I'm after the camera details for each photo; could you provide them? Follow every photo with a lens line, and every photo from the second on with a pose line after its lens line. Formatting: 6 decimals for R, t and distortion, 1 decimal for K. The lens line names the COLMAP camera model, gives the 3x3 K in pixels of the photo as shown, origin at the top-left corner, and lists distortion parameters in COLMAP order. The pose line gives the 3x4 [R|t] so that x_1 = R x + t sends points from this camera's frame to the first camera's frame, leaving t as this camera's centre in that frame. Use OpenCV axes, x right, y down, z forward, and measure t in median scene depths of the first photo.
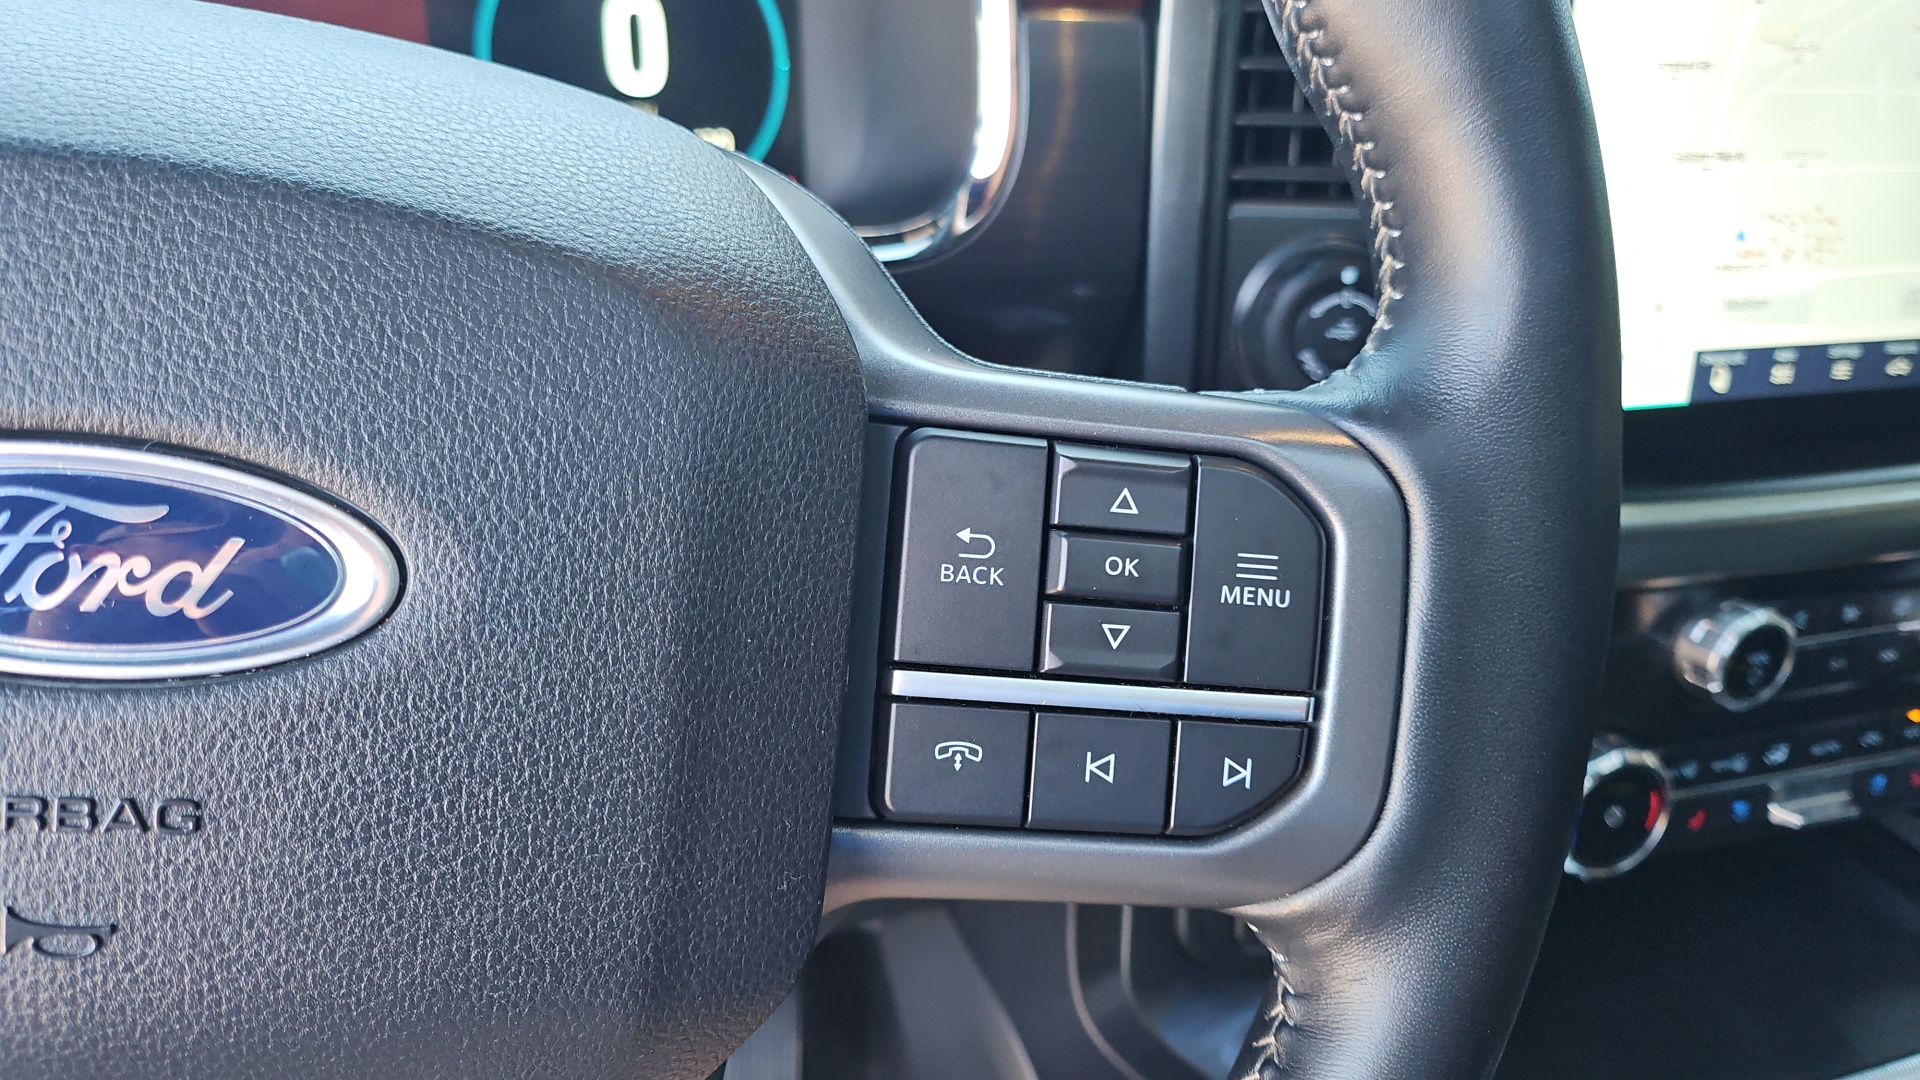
lens RADIAL K [[1324.8, 0, 965.3], [0, 1324.8, 546.4], [0, 0, 1]] dist [0.035514, -0.055896]
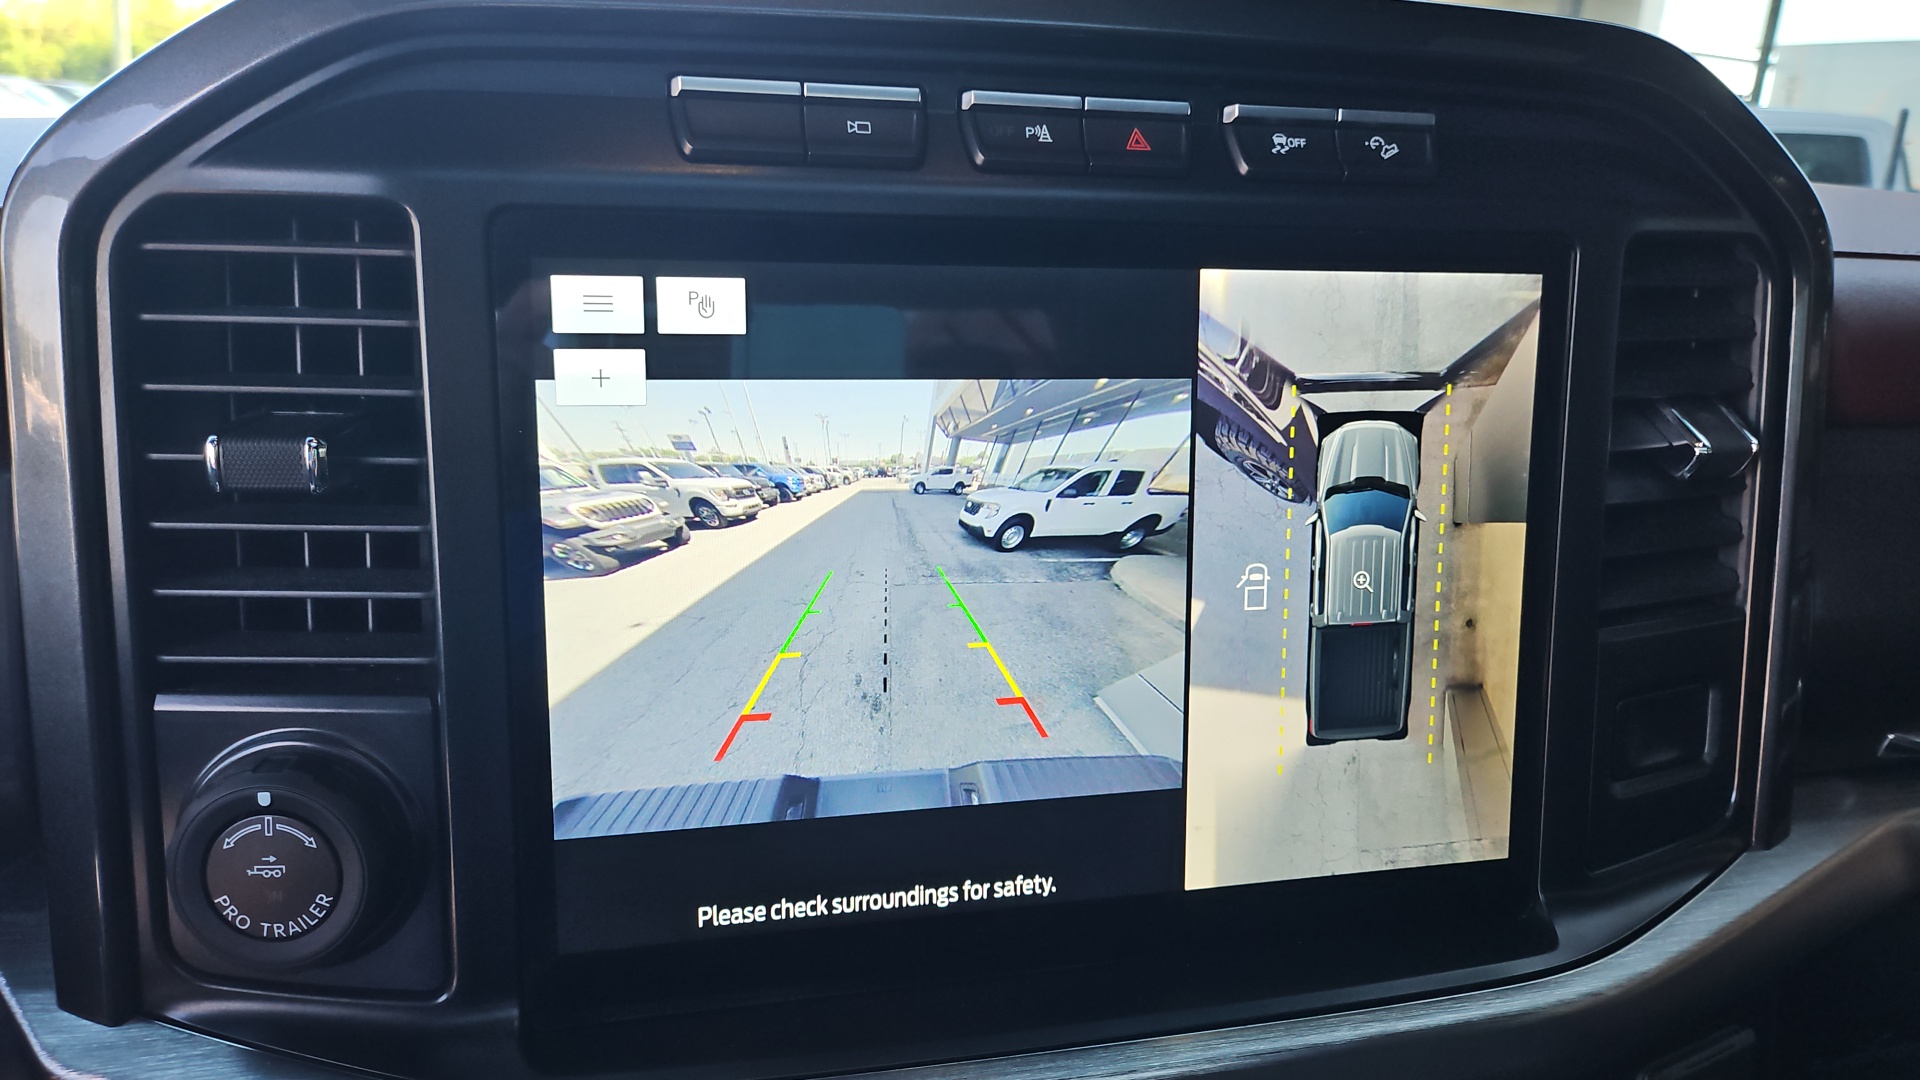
lens RADIAL K [[1324.8, 0, 965.3], [0, 1324.8, 546.4], [0, 0, 1]] dist [0.035514, -0.055896]
pose [[0.998166, 0.003845, -0.060419, 0.661591], [-0.014161, 0.985126, -0.171251, -0.199274], [0.058861, 0.171793, 0.983373, 0.227964]]
